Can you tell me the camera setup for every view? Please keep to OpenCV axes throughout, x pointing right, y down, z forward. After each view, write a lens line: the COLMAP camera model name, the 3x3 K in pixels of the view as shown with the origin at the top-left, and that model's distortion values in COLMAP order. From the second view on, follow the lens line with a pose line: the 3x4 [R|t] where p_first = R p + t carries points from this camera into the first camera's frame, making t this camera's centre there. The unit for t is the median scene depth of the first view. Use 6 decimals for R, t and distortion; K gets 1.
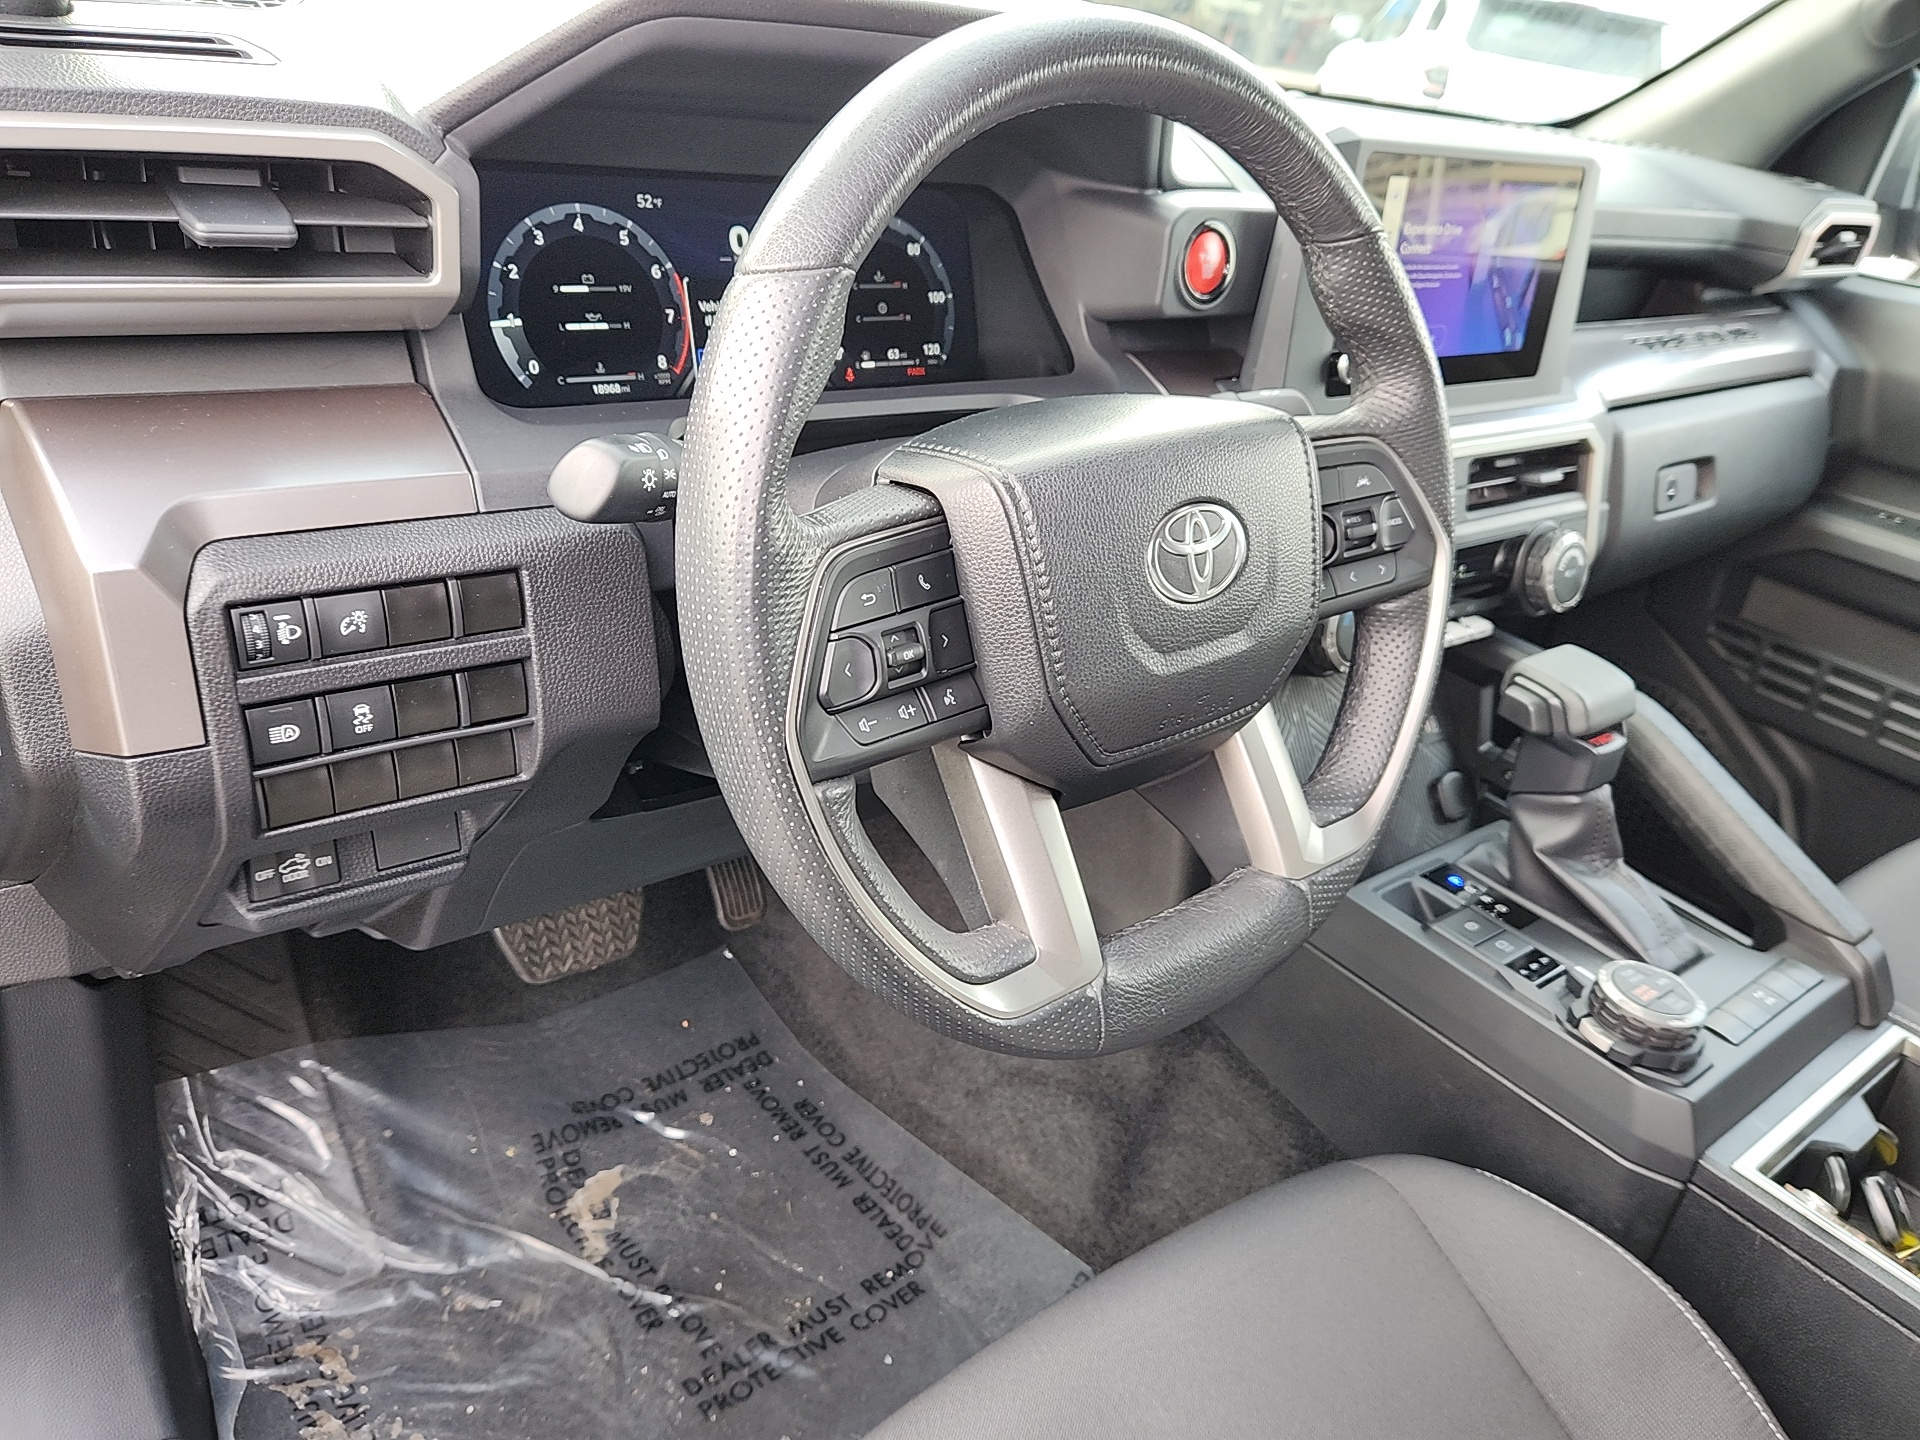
lens RADIAL K [[1530.1, 0, 984.6], [0, 1530.1, 736.6], [0, 0, 1]] dist [0.079756, -0.089879]
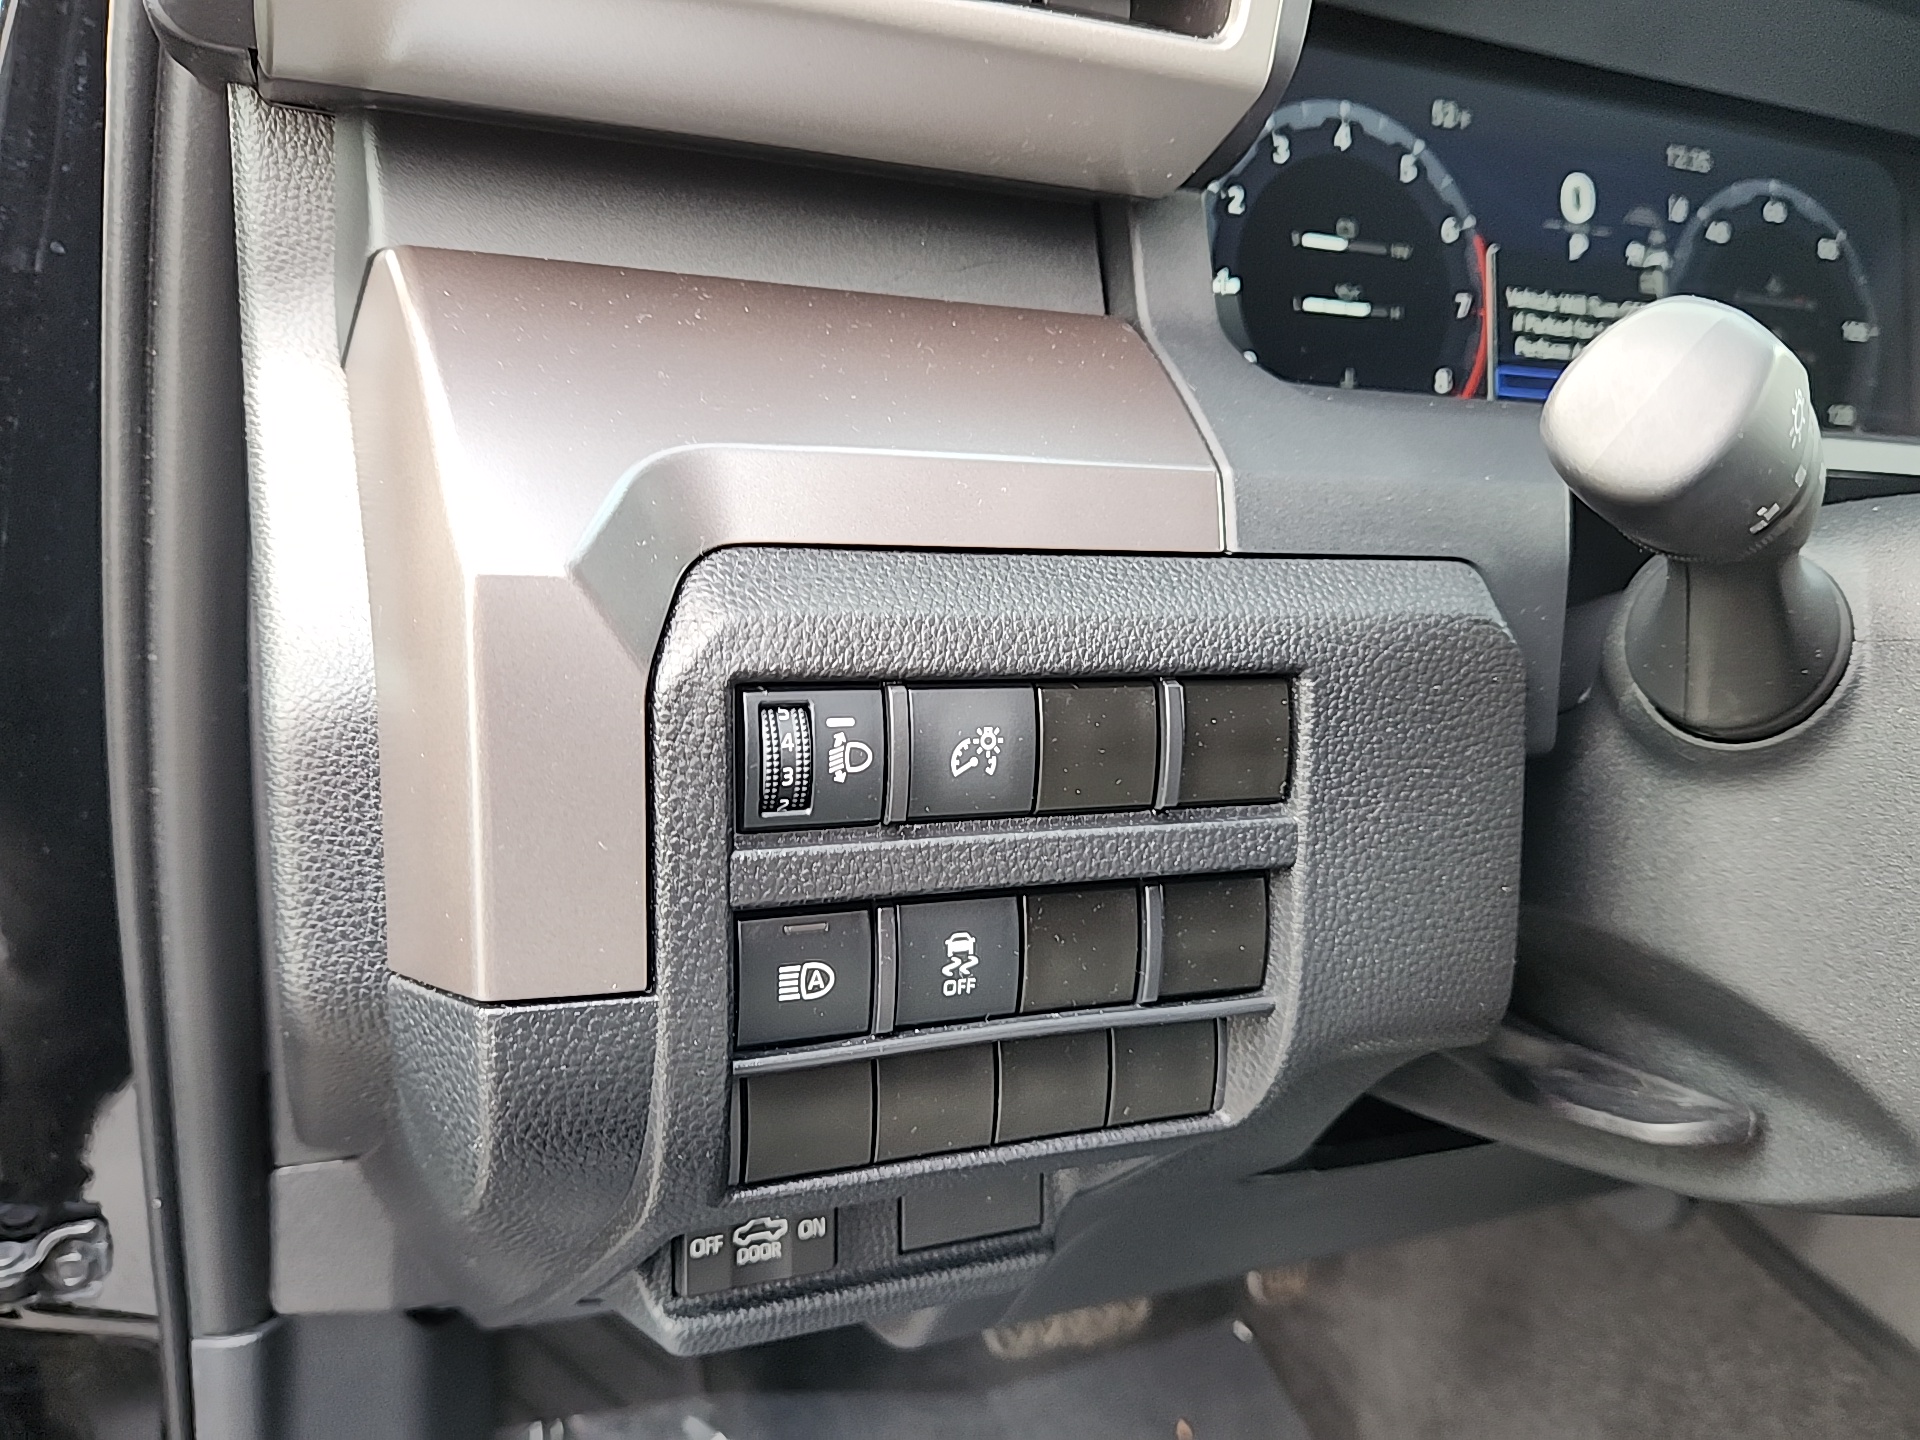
lens RADIAL K [[1704.0, 0, 977.7], [0, 1704.0, 723.0], [0, 0, 1]] dist [0.100642, -0.133002]
pose [[0.959227, 0.073696, -0.272859, -0.259723], [-0.115725, 0.983182, -0.141281, -0.010786], [0.257858, 0.167097, 0.951624, 0.500355]]
